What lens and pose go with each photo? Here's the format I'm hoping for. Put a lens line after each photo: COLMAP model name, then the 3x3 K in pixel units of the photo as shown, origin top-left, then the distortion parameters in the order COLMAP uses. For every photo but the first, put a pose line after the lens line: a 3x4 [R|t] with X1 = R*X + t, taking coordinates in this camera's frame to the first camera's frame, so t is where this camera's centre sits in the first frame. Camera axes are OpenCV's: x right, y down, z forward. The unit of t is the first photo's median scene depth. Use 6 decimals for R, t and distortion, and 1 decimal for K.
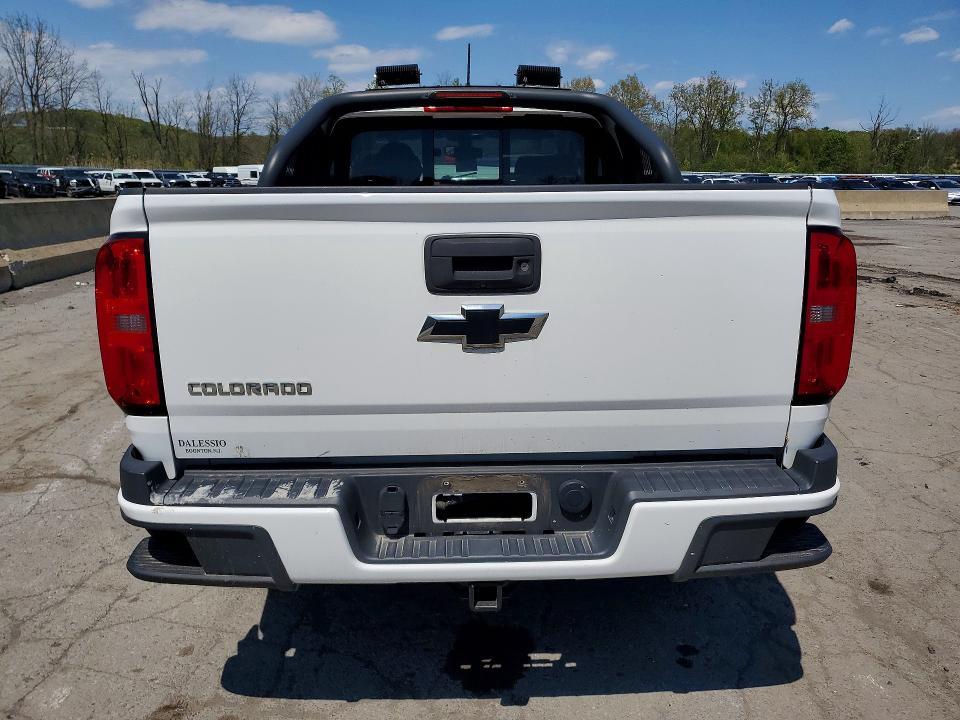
lens RADIAL K [[768.2, 0, 481.5], [0, 768.2, 354.6], [0, 0, 1]] dist [0.021841, 0.000771]
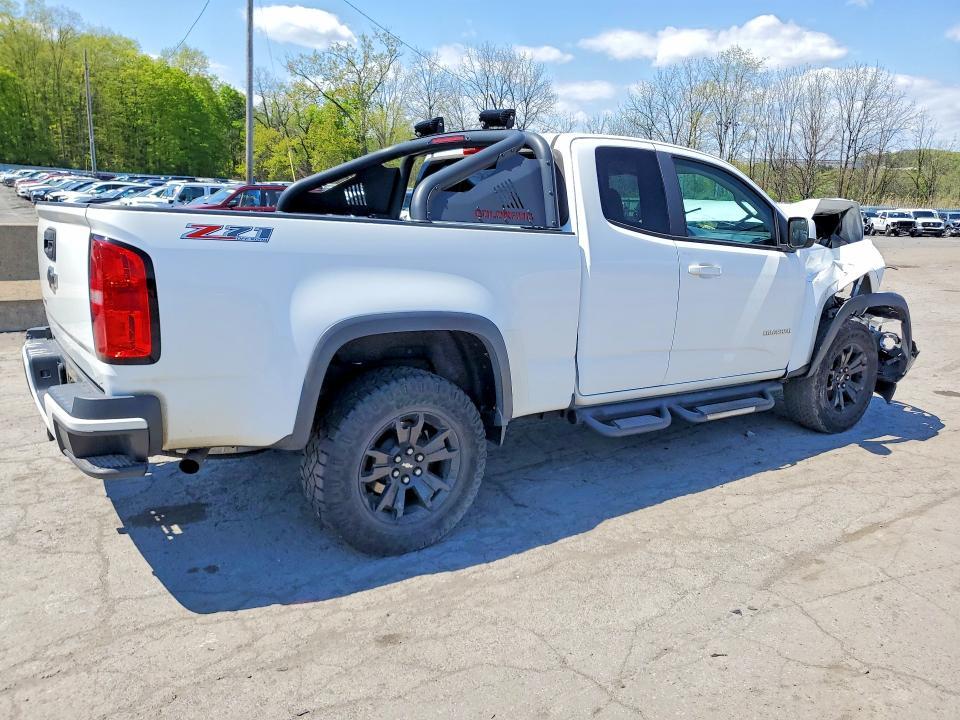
lens RADIAL K [[768.2, 0, 478.4], [0, 768.2, 364.4], [0, 0, 1]] dist [0.021841, 0.000771]
pose [[0.544147, 0.186006, -0.818111, 0.915462], [-0.215346, 0.973411, 0.078083, -0.090795], [0.810882, 0.133688, 0.569735, 0.355405]]
